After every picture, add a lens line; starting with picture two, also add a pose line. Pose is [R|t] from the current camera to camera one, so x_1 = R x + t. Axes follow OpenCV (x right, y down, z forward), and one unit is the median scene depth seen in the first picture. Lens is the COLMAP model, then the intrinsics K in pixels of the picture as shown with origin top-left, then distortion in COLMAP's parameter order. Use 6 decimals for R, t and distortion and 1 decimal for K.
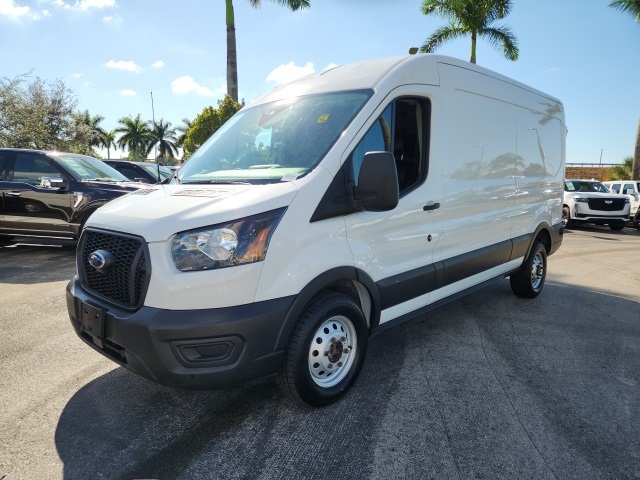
lens RADIAL K [[429.0, 0, 320.0], [0, 429.0, 240.0], [0, 0, 1]] dist [0.076227, -0.065705]
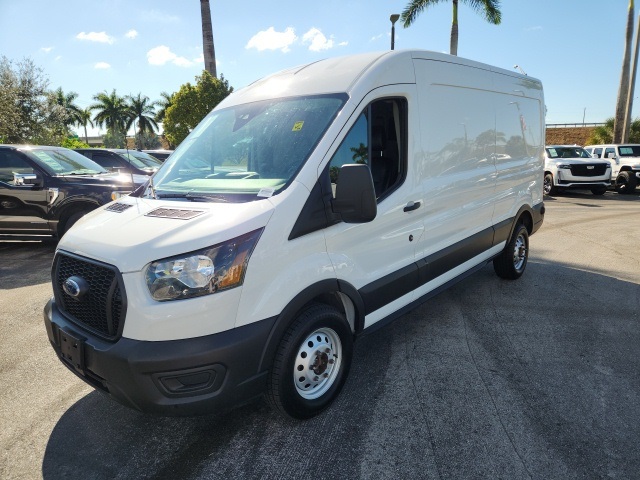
lens RADIAL K [[430.3, 0, 325.3], [0, 430.3, 234.9], [0, 0, 1]] dist [0.072954, -0.062487]
pose [[0.998328, -0.046921, 0.033751, 0.023275], [0.044911, 0.997303, 0.058048, -0.086267], [-0.036383, -0.056435, 0.997743, 0.005909]]
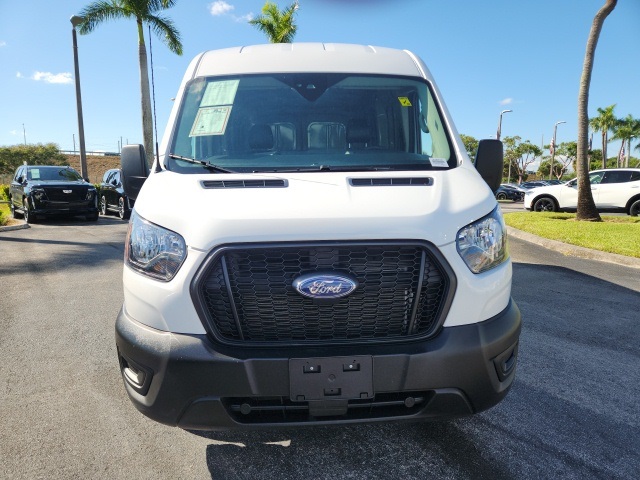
lens RADIAL K [[427.0, 0, 319.5], [0, 427.0, 237.3], [0, 0, 1]] dist [0.073639, -0.066996]
pose [[0.690947, -0.110488, 0.714412, -0.810977], [0.099709, 0.993371, 0.057197, -0.054550], [-0.715996, 0.031713, 0.697383, 0.461534]]
